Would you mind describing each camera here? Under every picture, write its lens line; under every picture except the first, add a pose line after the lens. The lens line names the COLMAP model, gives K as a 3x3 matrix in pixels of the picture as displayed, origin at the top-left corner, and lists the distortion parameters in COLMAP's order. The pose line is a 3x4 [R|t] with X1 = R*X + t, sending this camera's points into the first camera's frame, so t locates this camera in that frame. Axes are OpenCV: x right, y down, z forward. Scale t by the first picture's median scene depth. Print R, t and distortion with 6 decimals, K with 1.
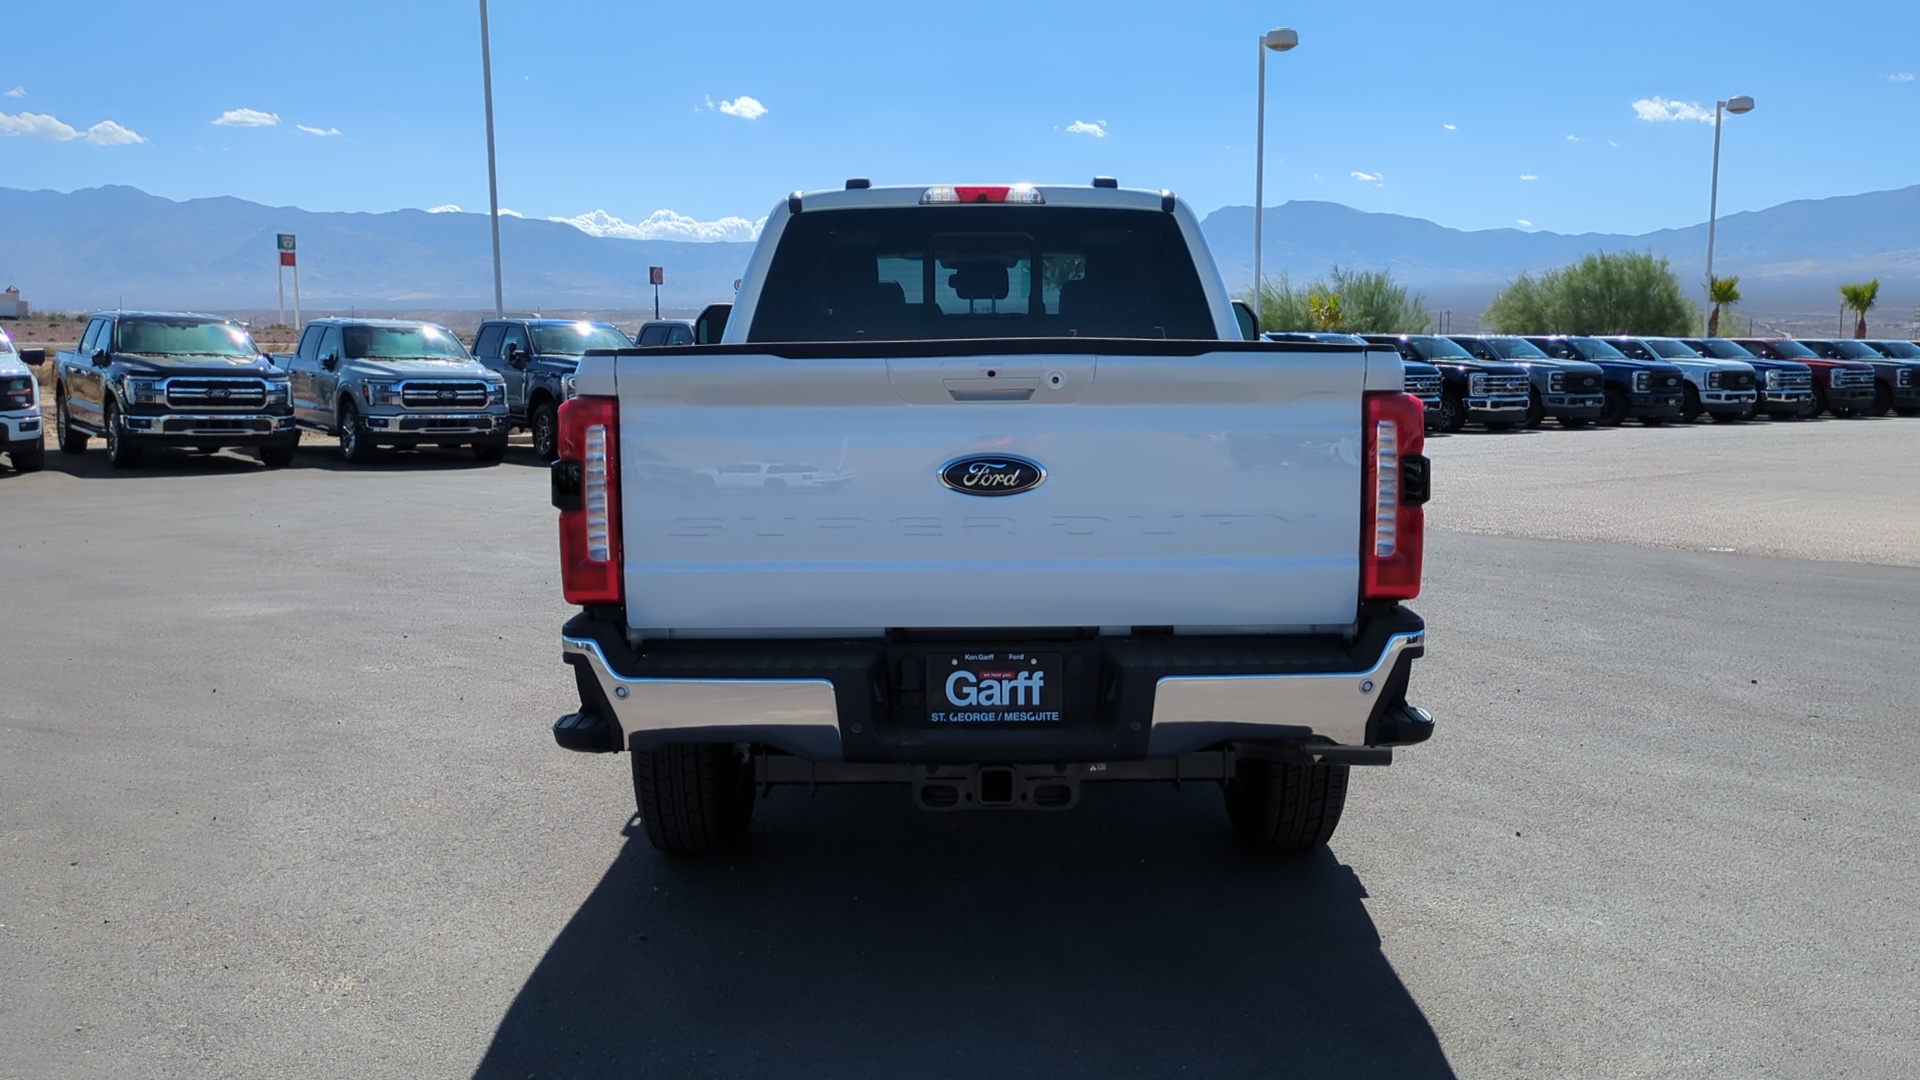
lens RADIAL K [[1692.5, 0, 963.3], [0, 1692.5, 542.6], [0, 0, 1]] dist [0.076589, -0.094489]
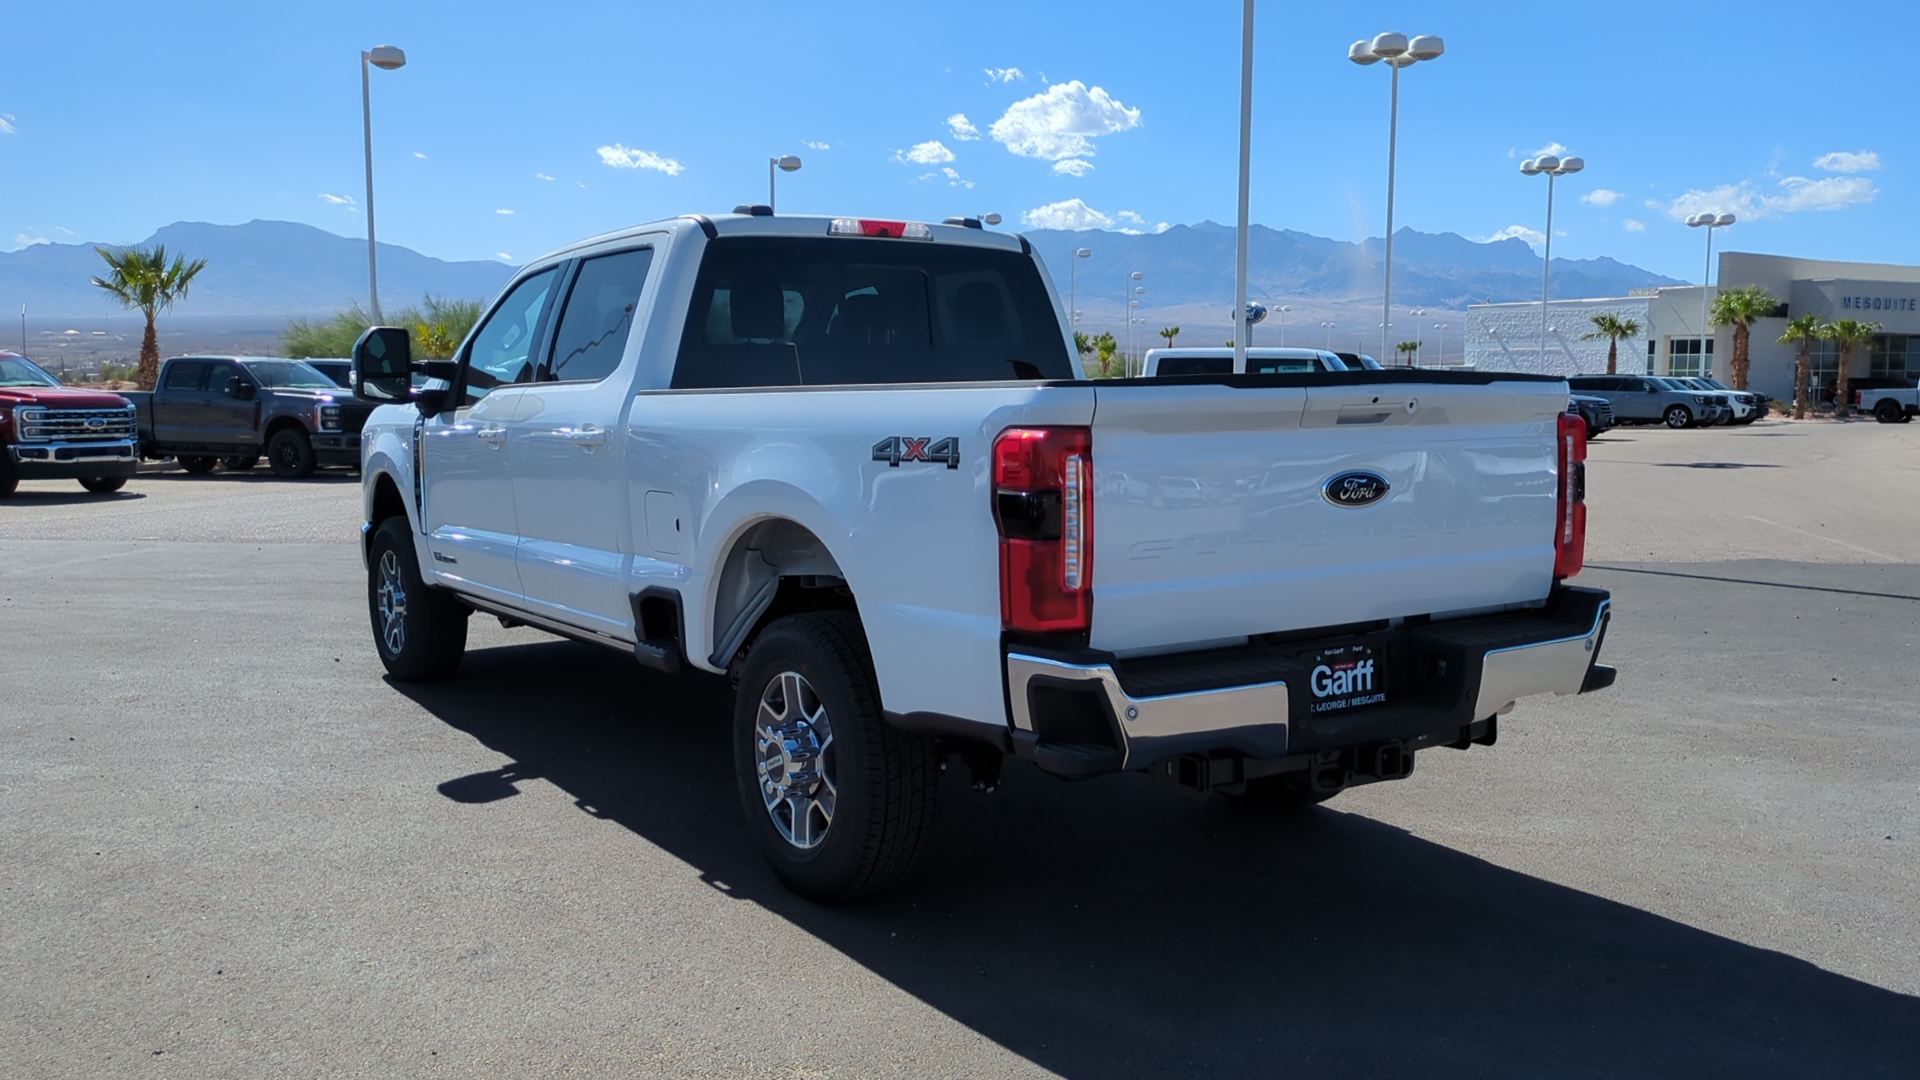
lens RADIAL K [[1692.5, 0, 991.0], [0, 1692.5, 546.8], [0, 0, 1]] dist [0.076589, -0.094489]
pose [[0.824916, -0.055949, 0.562480, -0.596136], [0.064699, 0.997895, 0.004373, -0.015913], [-0.561540, 0.032785, 0.826800, 0.141808]]
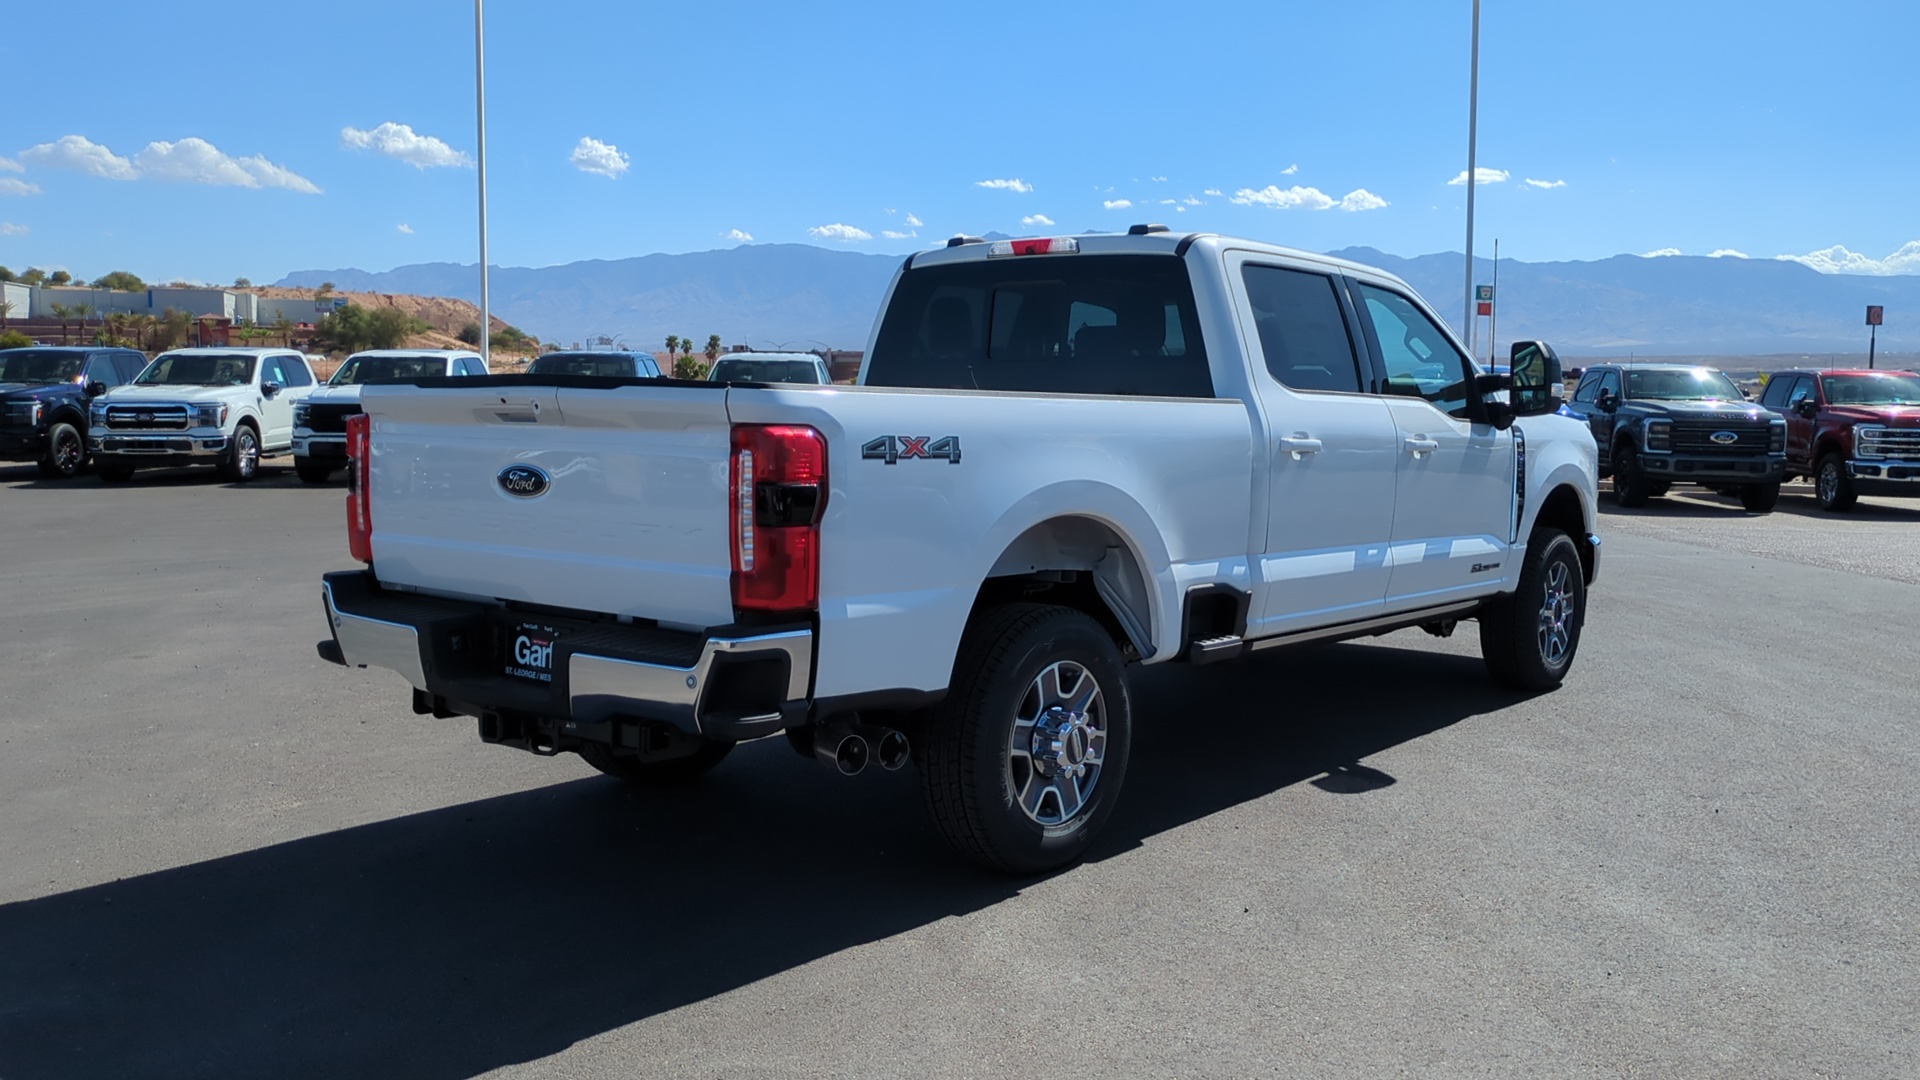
lens RADIAL K [[1692.5, 0, 973.2], [0, 1692.5, 541.6], [0, 0, 1]] dist [0.076589, -0.094489]
pose [[0.761016, 0.067870, -0.645173, 0.787226], [-0.085745, 0.996310, 0.003667, -0.020457], [0.643041, 0.052530, 0.764028, 0.179570]]
